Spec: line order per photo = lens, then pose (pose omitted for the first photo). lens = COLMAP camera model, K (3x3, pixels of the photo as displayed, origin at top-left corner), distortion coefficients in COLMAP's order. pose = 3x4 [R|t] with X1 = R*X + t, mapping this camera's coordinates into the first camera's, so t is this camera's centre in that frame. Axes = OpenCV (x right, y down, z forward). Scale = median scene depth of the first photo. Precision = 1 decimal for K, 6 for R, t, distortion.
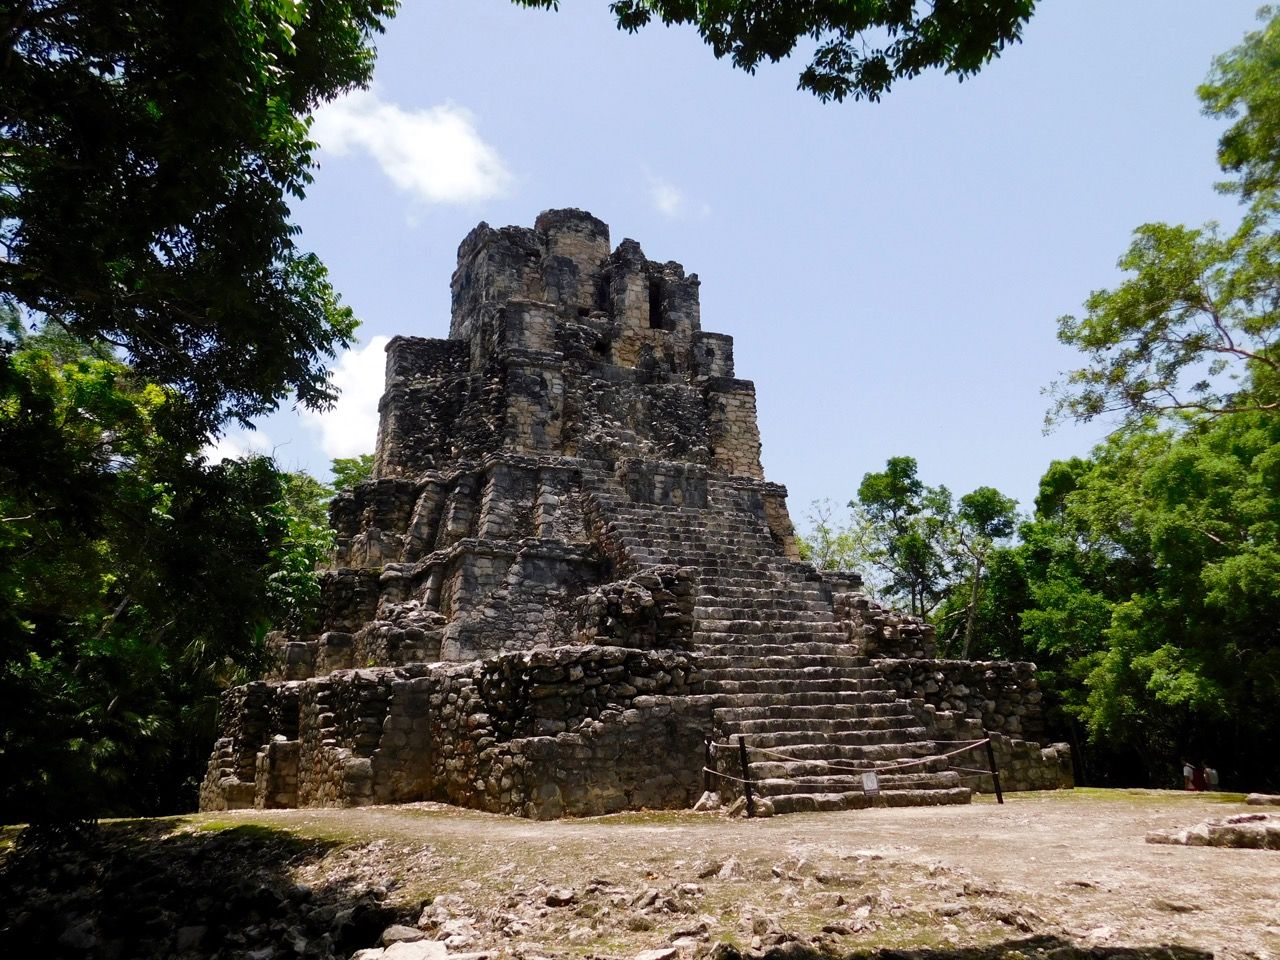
lens RADIAL K [[1045.2, 0, 640.0], [0, 1045.2, 480.0], [0, 0, 1]] dist [-0.000923, 0.003314]
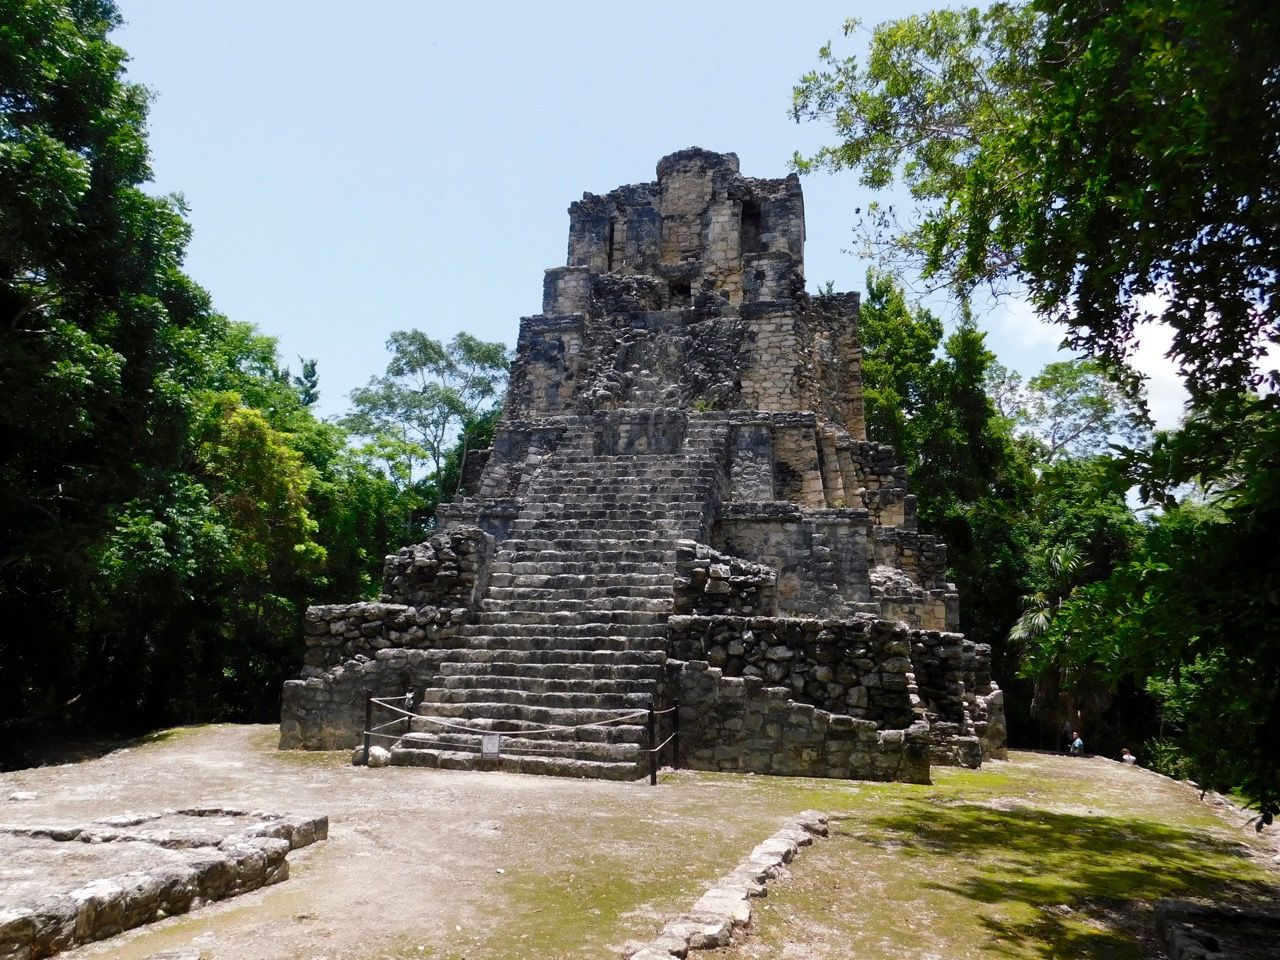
lens RADIAL K [[1045.2, 0, 640.0], [0, 1045.2, 480.0], [0, 0, 1]] dist [-0.000923, 0.003314]
pose [[0.749265, -0.070775, -0.658477, 0.705699], [0.116643, 0.992833, 0.026012, 0.024509], [0.651917, -0.096297, 0.752151, 0.272902]]
